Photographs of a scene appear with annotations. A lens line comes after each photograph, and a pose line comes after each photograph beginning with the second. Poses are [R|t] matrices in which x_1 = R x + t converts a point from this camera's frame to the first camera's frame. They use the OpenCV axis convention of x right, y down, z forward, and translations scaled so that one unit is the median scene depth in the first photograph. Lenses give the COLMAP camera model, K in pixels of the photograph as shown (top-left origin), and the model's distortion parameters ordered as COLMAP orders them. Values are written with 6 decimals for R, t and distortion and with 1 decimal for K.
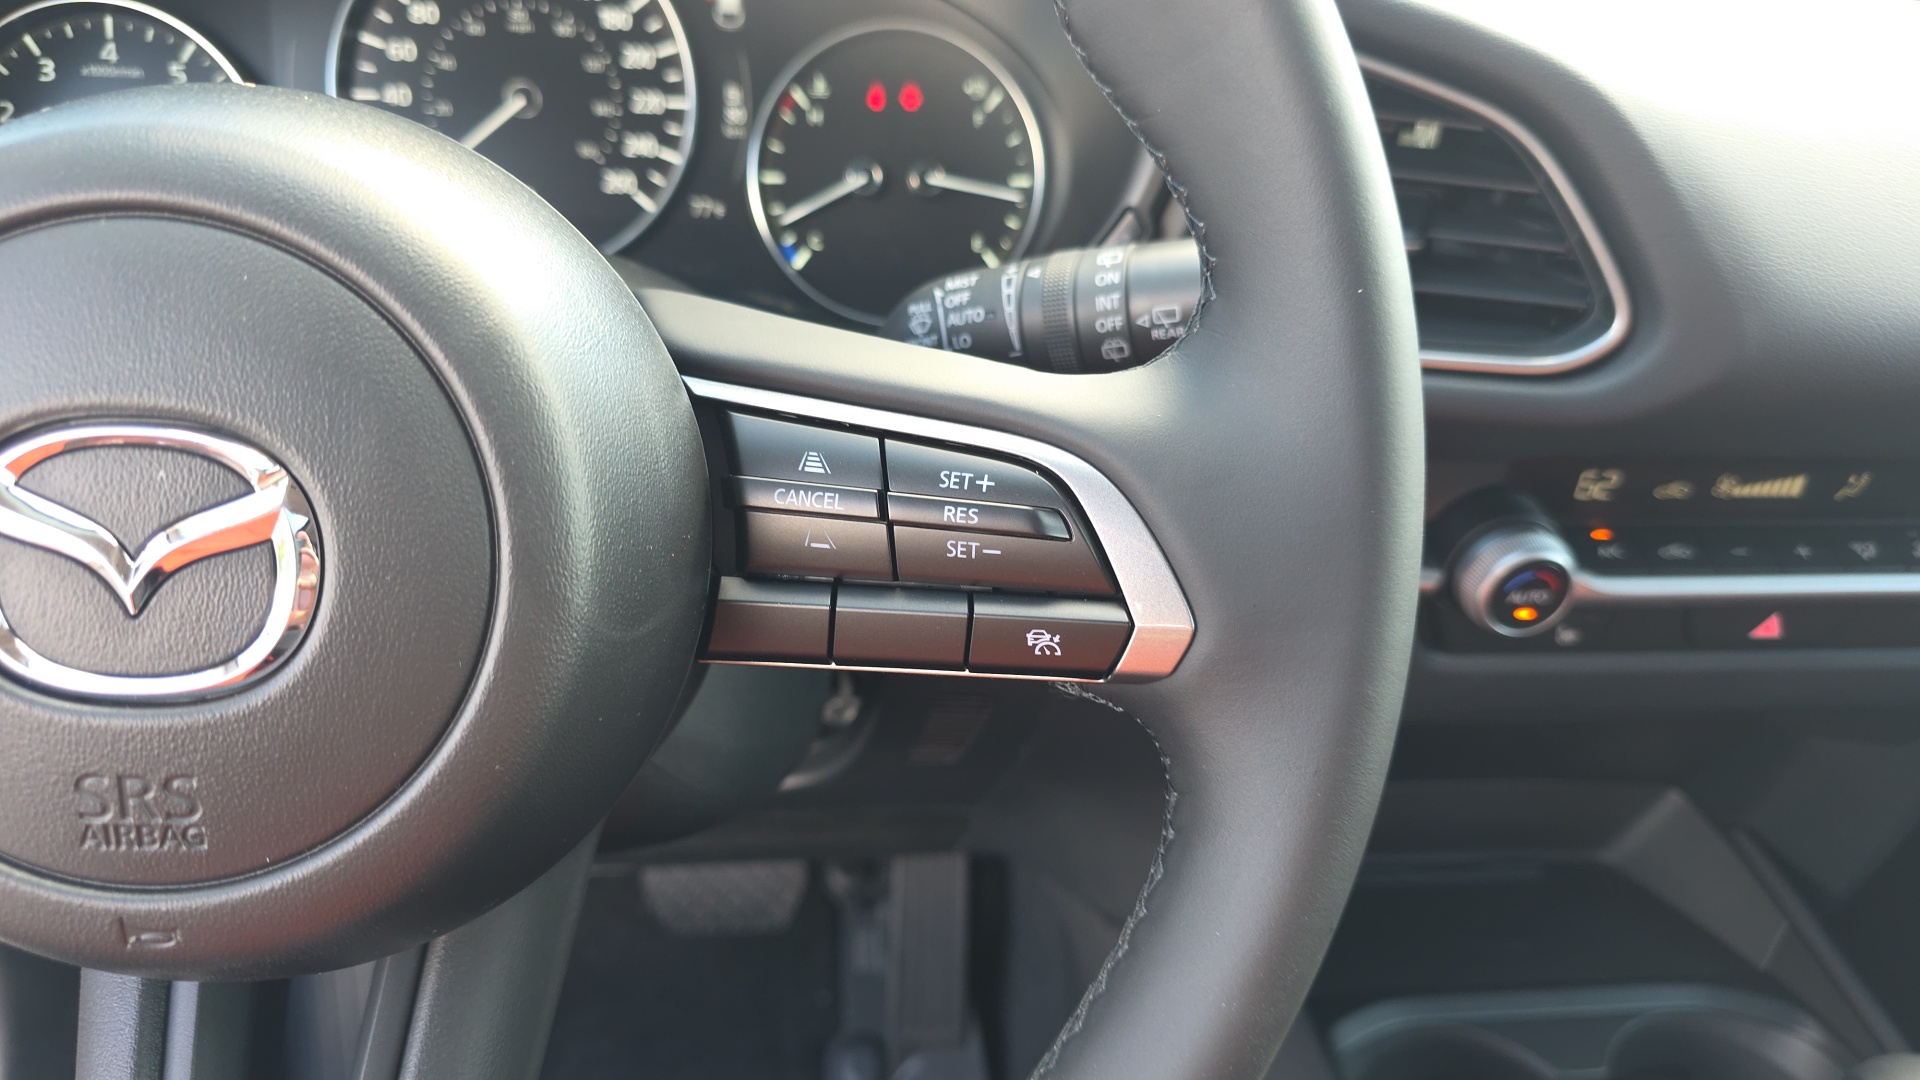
lens RADIAL K [[1337.6, 0, 972.9], [0, 1337.6, 561.7], [0, 0, 1]] dist [0.022583, -0.054371]
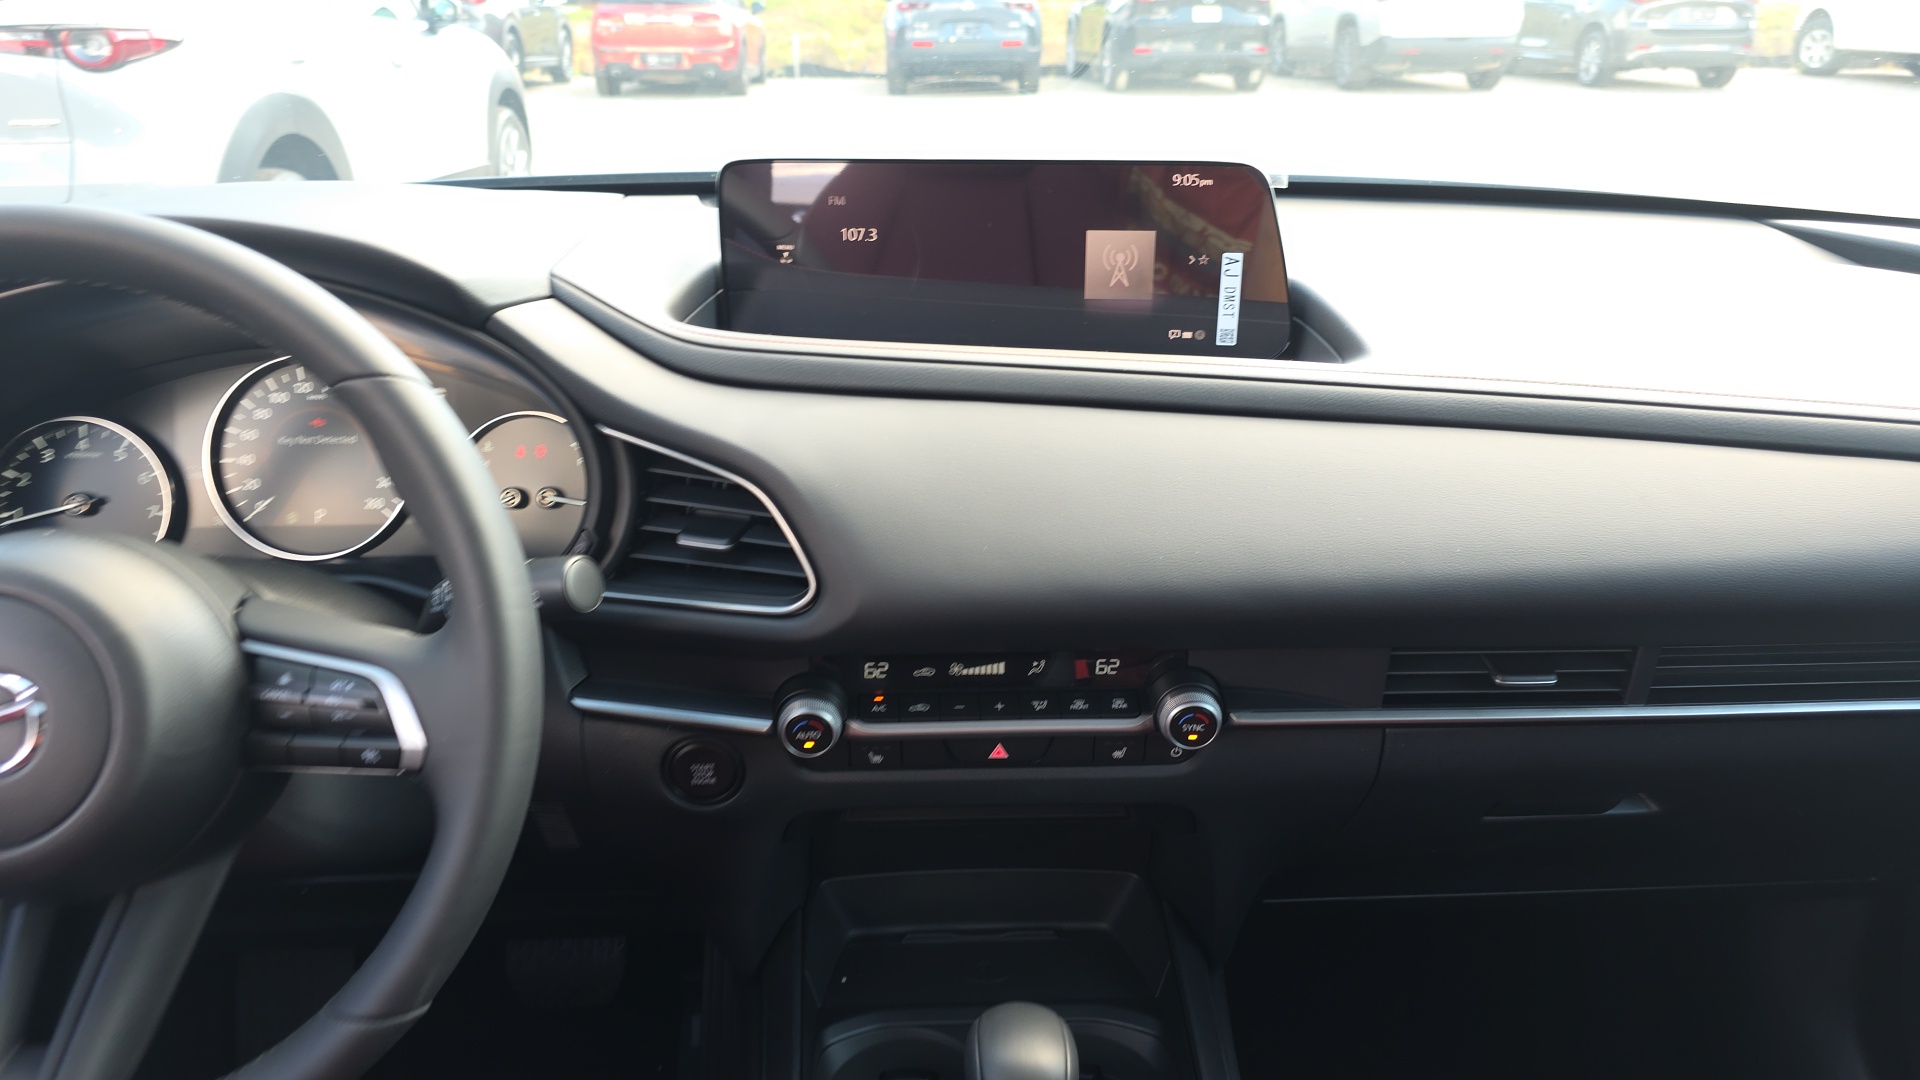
lens RADIAL K [[1304.4, 0, 990.4], [0, 1304.4, 544.7], [0, 0, 1]] dist [0.057539, -0.068594]
pose [[0.997394, -0.026026, -0.067284, 0.723249], [0.016496, 0.990226, -0.138493, 0.018531], [0.070231, 0.137022, 0.988075, -0.687276]]
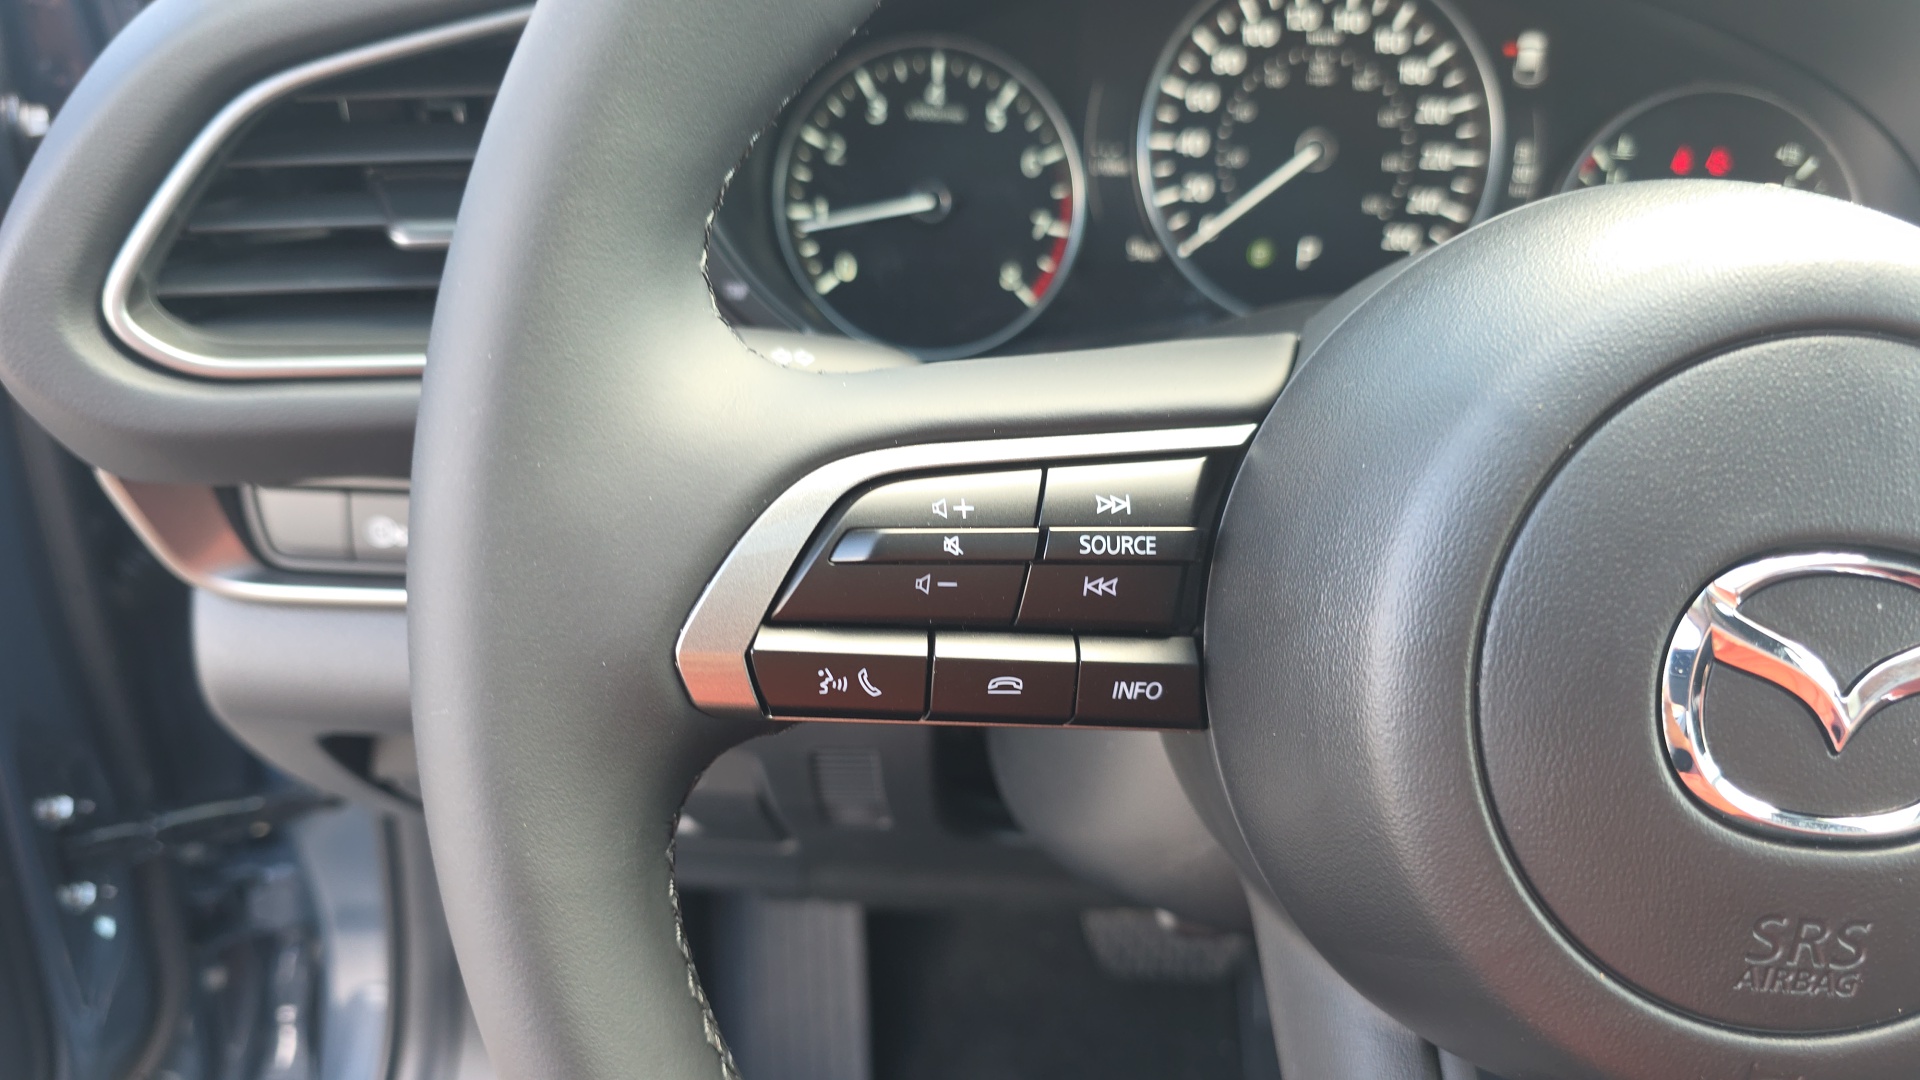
lens RADIAL K [[1355.0, 0, 962.6], [0, 1355.0, 572.4], [0, 0, 1]] dist [0.000175, -0.034873]
pose [[0.993512, 0.056484, -0.098713, -0.532859], [-0.056998, 0.998371, -0.002400, -0.023037], [0.098417, 0.008010, 0.995113, -0.009783]]
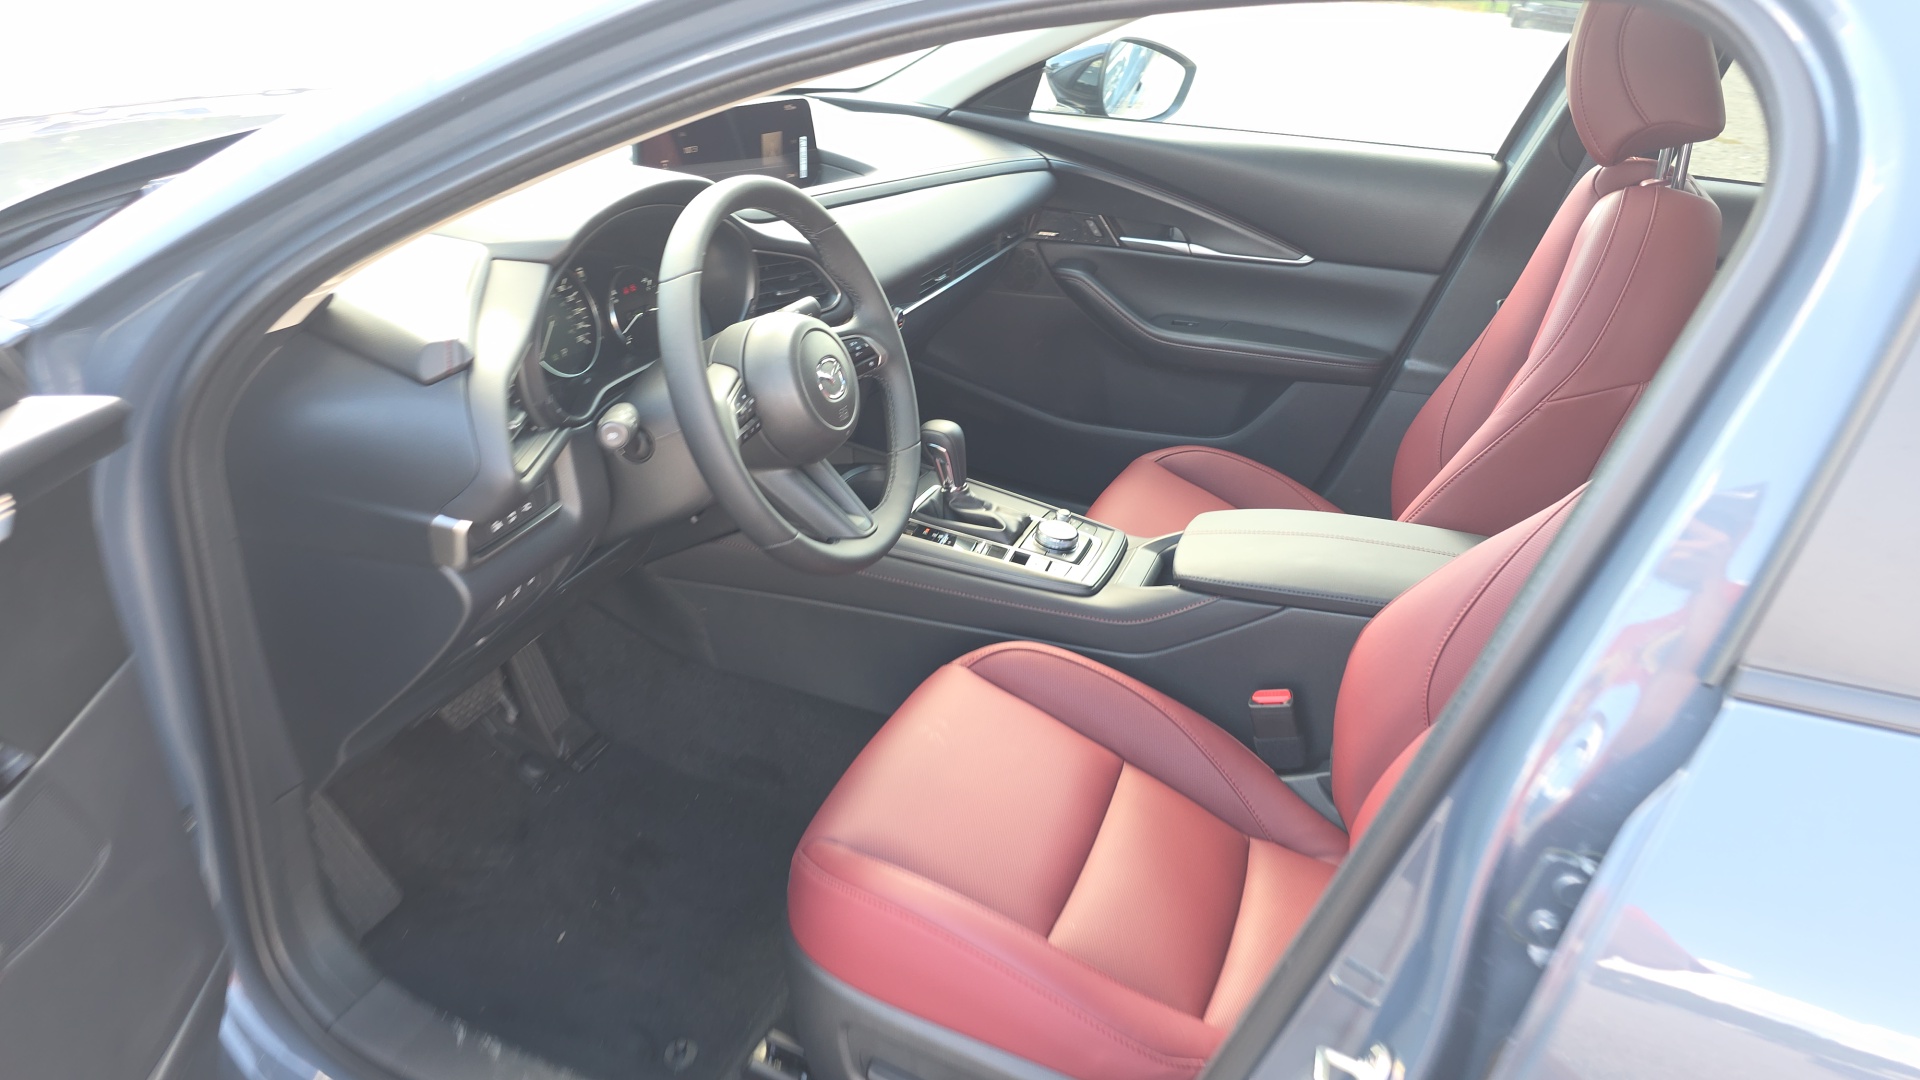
lens RADIAL K [[1304.4, 0, 990.4], [0, 1304.4, 544.7], [0, 0, 1]] dist [0.057539, -0.068594]
pose [[0.441140, -0.414856, 0.795795, -2.792887], [0.392412, 0.886646, 0.244689, -0.263508], [-0.807099, 0.204337, 0.553929, -1.518880]]
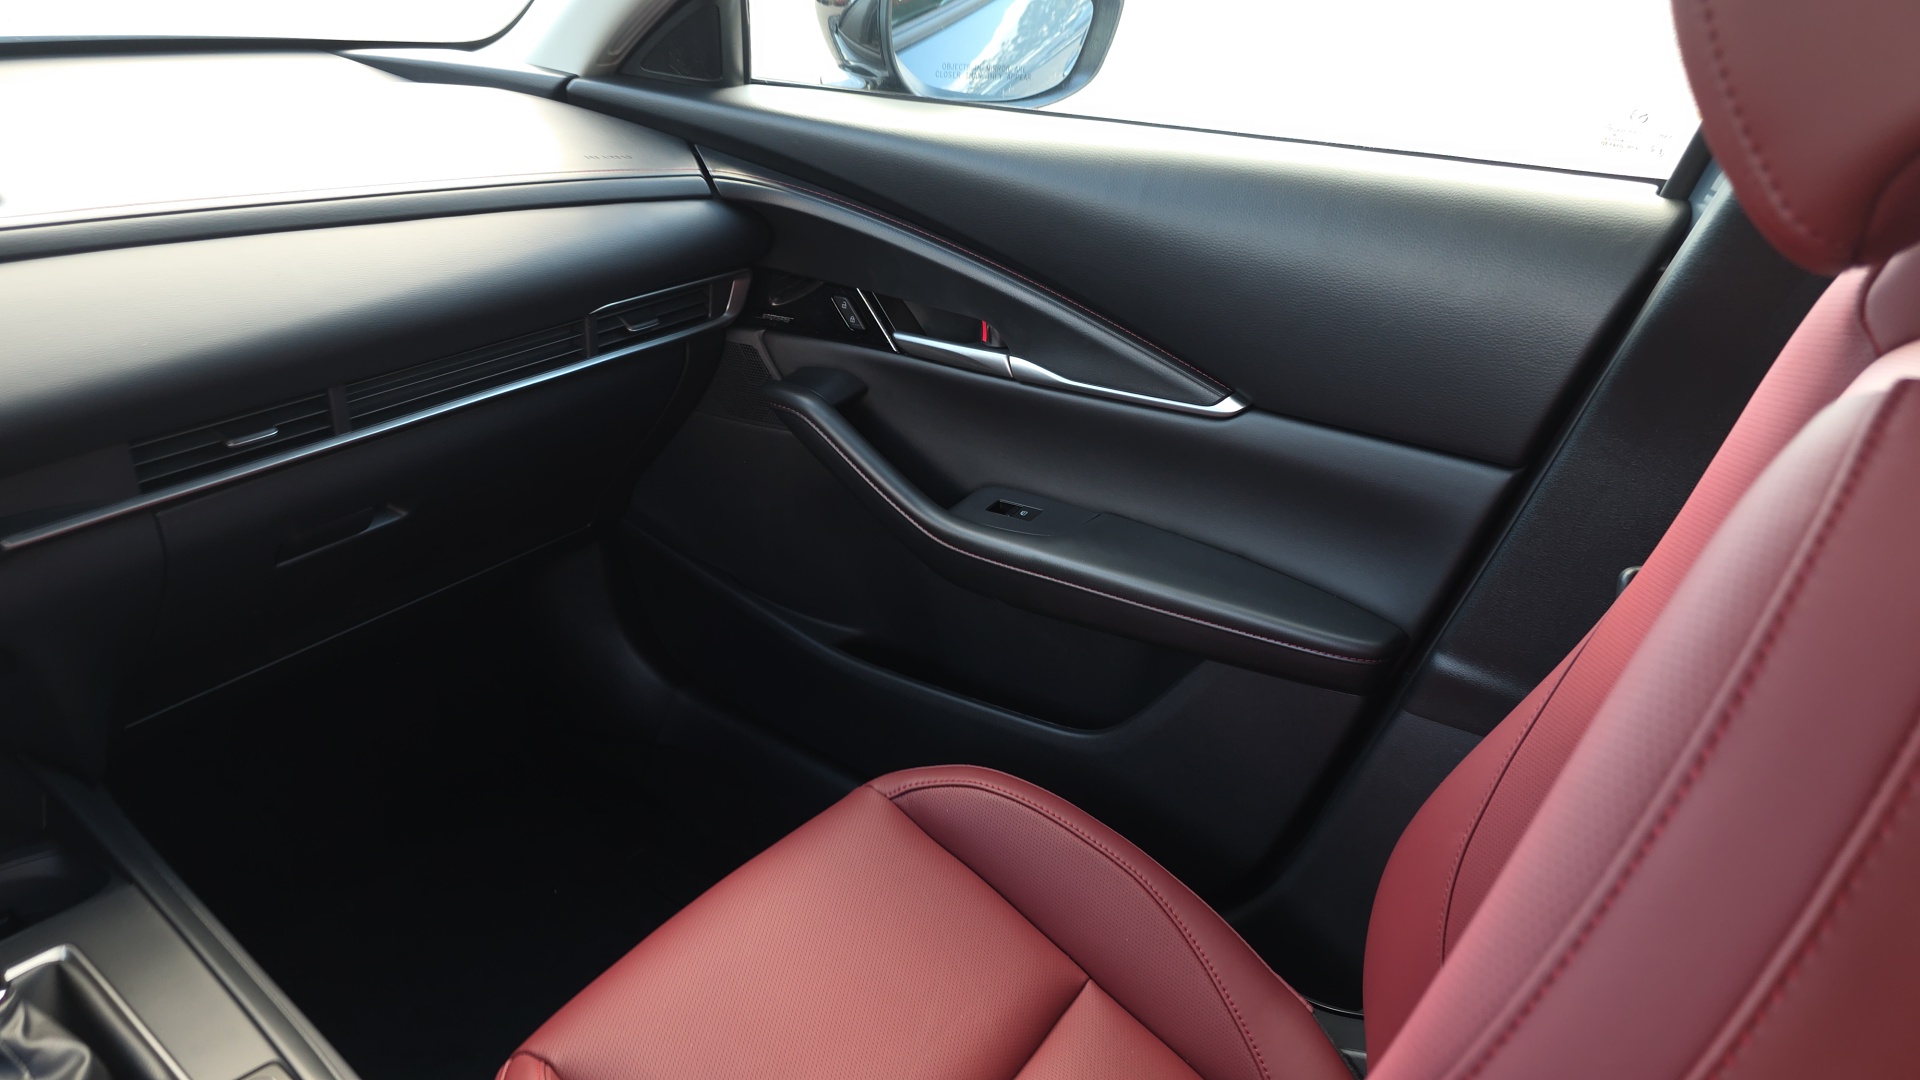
lens RADIAL K [[1304.4, 0, 990.4], [0, 1304.4, 544.7], [0, 0, 1]] dist [0.057539, -0.068594]
pose [[0.666029, -0.365765, 0.650094, 0.625920], [0.366305, 0.919580, 0.142102, 0.262642], [-0.649789, 0.143489, 0.746448, -1.314230]]
